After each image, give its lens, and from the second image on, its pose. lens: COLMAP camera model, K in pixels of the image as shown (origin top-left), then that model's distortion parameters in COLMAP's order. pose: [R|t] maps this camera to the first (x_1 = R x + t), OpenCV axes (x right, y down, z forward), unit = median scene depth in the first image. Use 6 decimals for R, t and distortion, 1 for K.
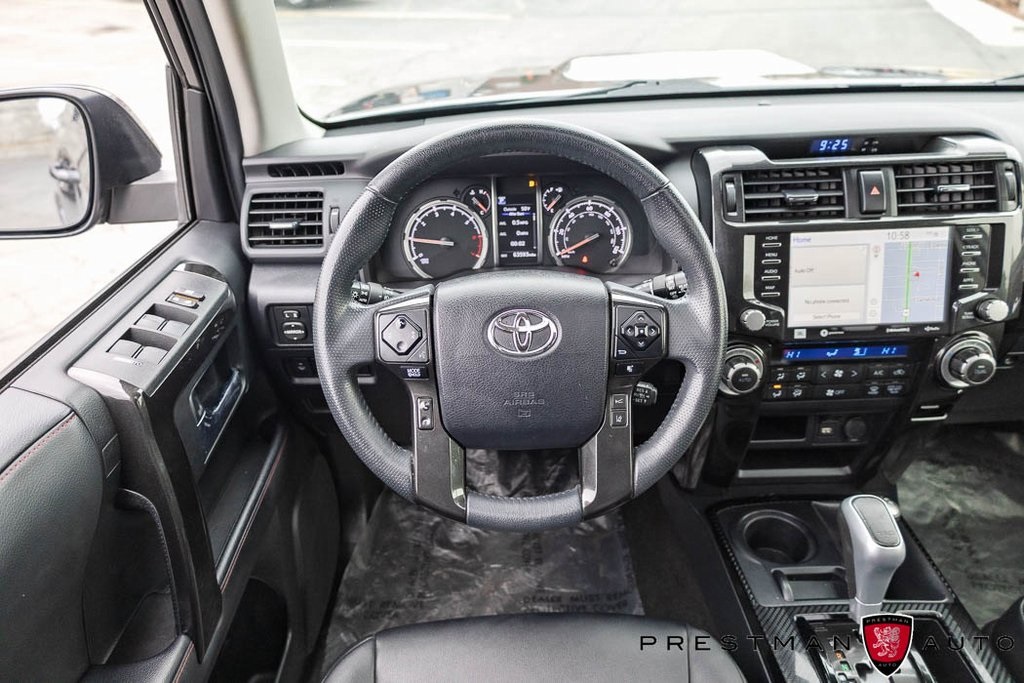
lens RADIAL K [[691.5, 0, 502.7], [0, 691.5, 338.4], [0, 0, 1]] dist [0.005961, 0.002720]
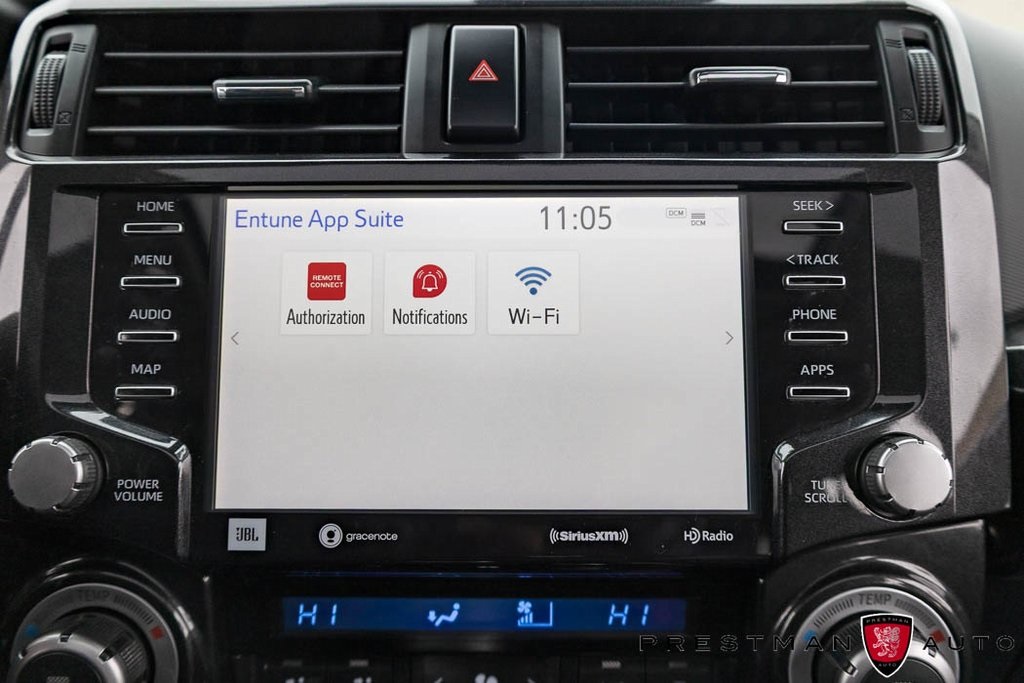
lens RADIAL K [[896.8, 0, 507.7], [0, 896.8, 339.5], [0, 0, 1]] dist [-0.006149, -0.007191]
pose [[0.999061, 0.036558, -0.023247, 0.540535], [-0.041637, 0.958487, -0.282079, 0.015643], [0.011970, 0.282782, 0.959110, 0.622276]]
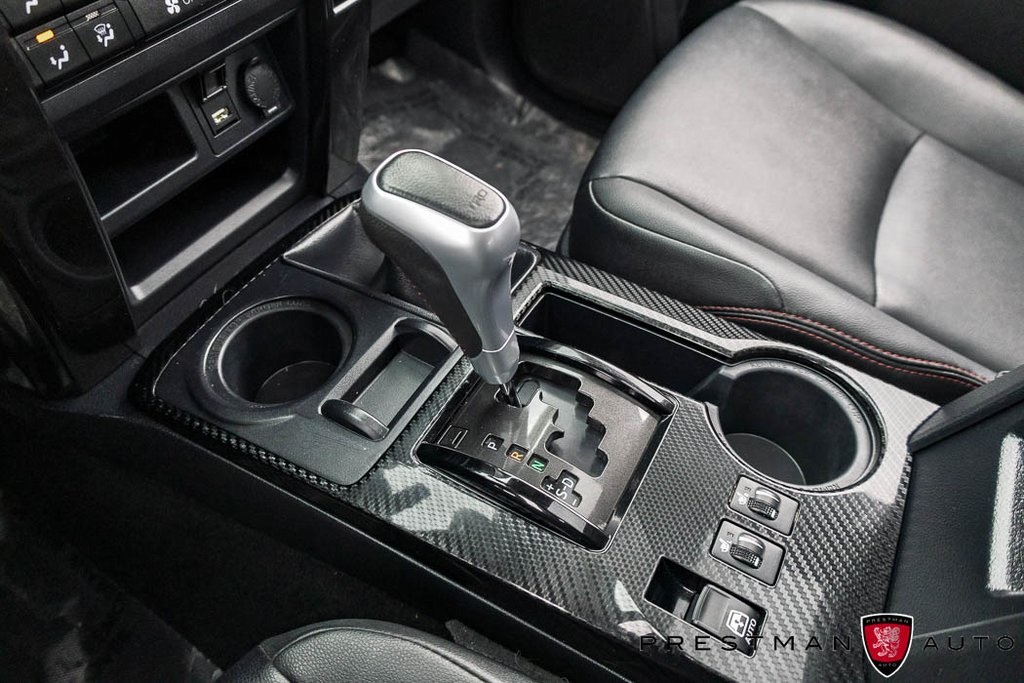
lens RADIAL K [[691.5, 0, 534.6], [0, 691.5, 341.2], [0, 0, 1]] dist [0.005961, 0.002720]
pose [[0.494525, -0.633306, 0.595288, 0.224071], [0.419258, 0.773761, 0.474886, 0.139616], [-0.761359, 0.014736, 0.648163, 0.622000]]
